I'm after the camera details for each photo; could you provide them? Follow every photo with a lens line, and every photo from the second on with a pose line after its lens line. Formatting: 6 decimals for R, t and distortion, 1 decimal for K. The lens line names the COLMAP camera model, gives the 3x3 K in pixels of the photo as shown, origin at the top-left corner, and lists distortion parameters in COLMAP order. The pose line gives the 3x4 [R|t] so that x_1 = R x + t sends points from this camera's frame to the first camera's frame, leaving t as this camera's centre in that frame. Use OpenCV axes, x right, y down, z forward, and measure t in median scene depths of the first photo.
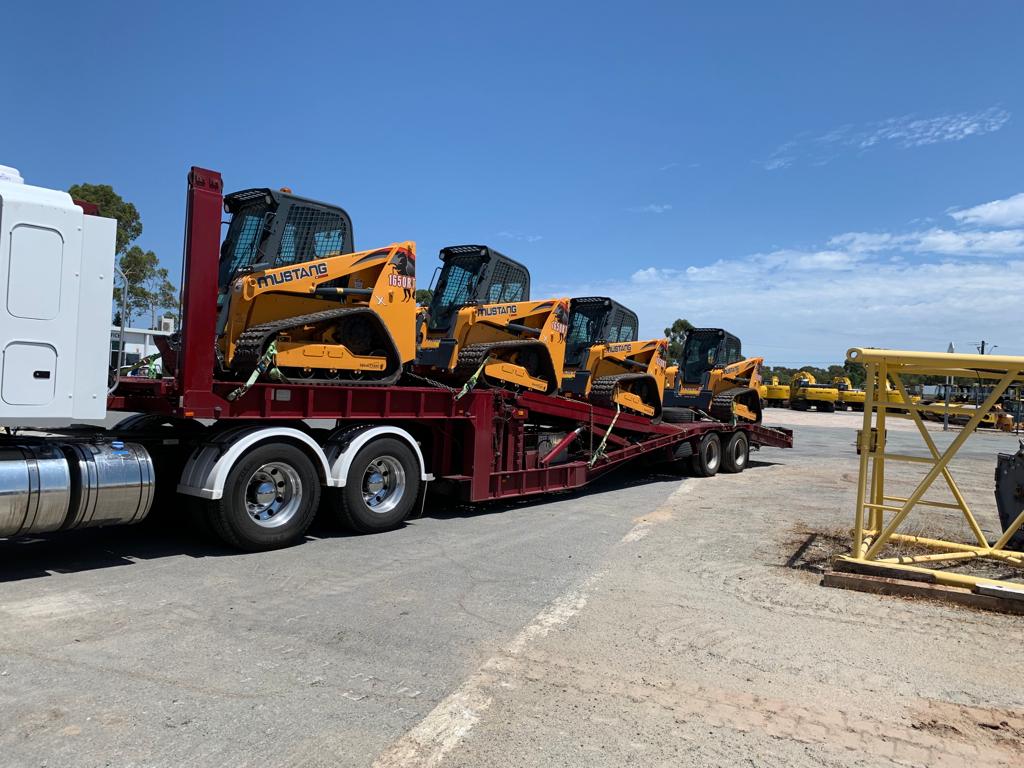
lens RADIAL K [[792.8, 0, 523.5], [0, 792.8, 377.0], [0, 0, 1]] dist [0.051507, -0.046662]
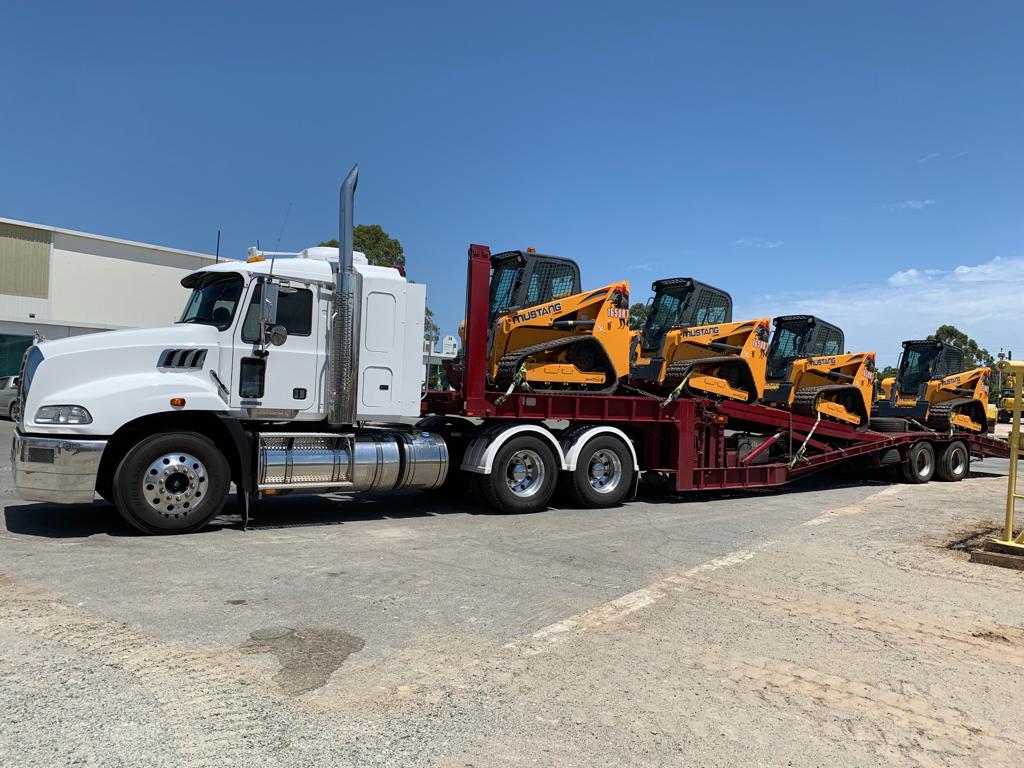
lens RADIAL K [[856.8, 0, 517.7], [0, 856.8, 384.8], [0, 0, 1]] dist [-0.035723, -0.011866]
pose [[0.956363, -0.008798, -0.292048, 0.098902], [0.006021, 0.999928, -0.010405, 0.008125], [0.292118, 0.008192, 0.956347, -0.382105]]
